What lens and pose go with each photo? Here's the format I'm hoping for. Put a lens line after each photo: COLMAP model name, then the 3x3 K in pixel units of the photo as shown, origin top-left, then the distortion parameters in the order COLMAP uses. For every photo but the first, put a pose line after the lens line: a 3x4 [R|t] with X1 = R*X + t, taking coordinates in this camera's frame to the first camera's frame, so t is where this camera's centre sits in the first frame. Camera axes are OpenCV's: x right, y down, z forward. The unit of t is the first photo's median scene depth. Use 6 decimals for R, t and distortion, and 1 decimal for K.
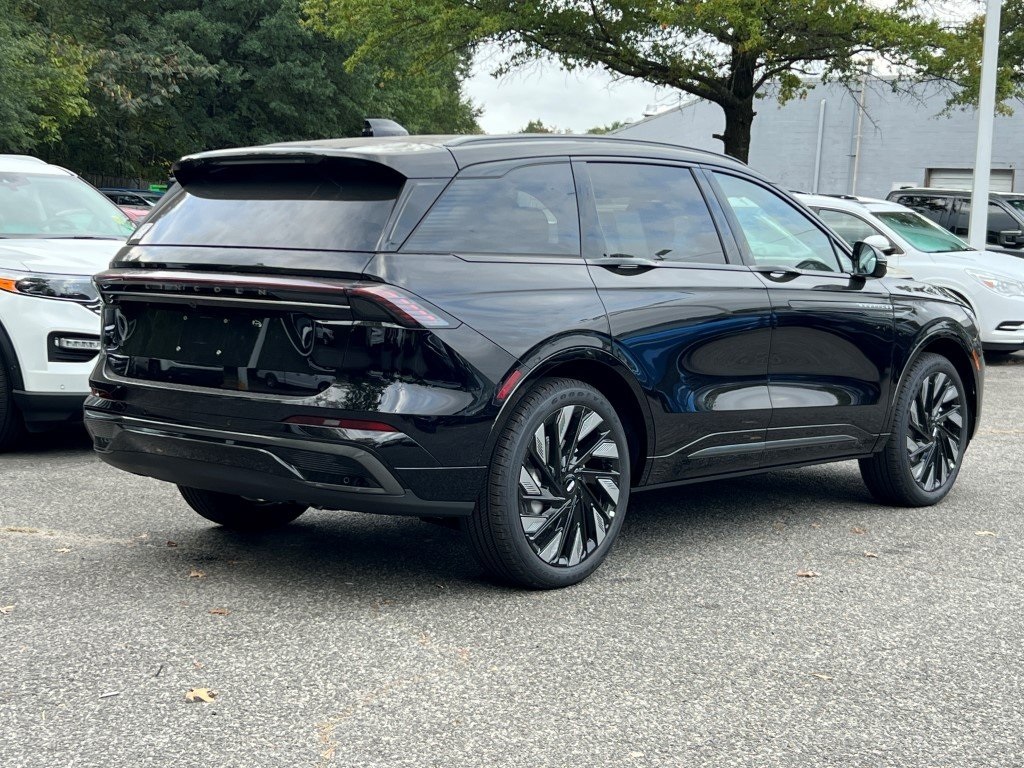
lens RADIAL K [[1595.6, 0, 520.4], [0, 1595.6, 384.7], [0, 0, 1]] dist [0.167284, 0.000000]
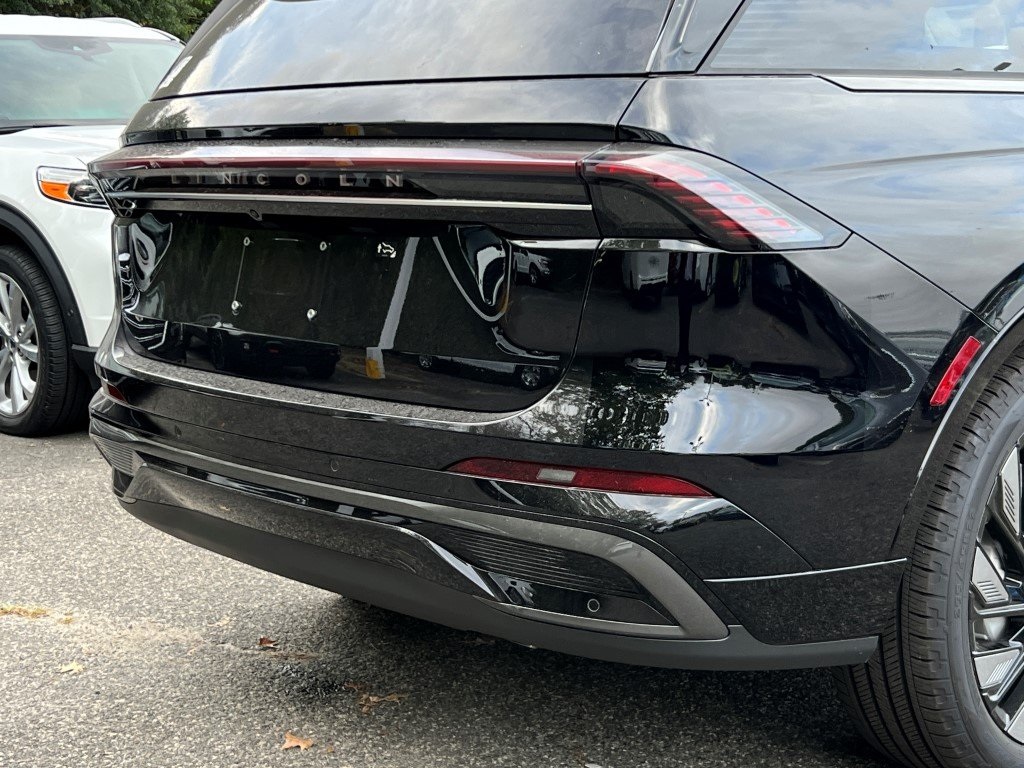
lens RADIAL K [[1595.6, 0, 510.7], [0, 1595.6, 387.0], [0, 0, 1]] dist [0.167284, 0.000000]
pose [[0.992206, -0.021827, -0.122681, -0.071382], [0.029834, 0.997516, 0.063810, -0.026431], [0.120983, -0.066973, 0.990393, 0.532135]]
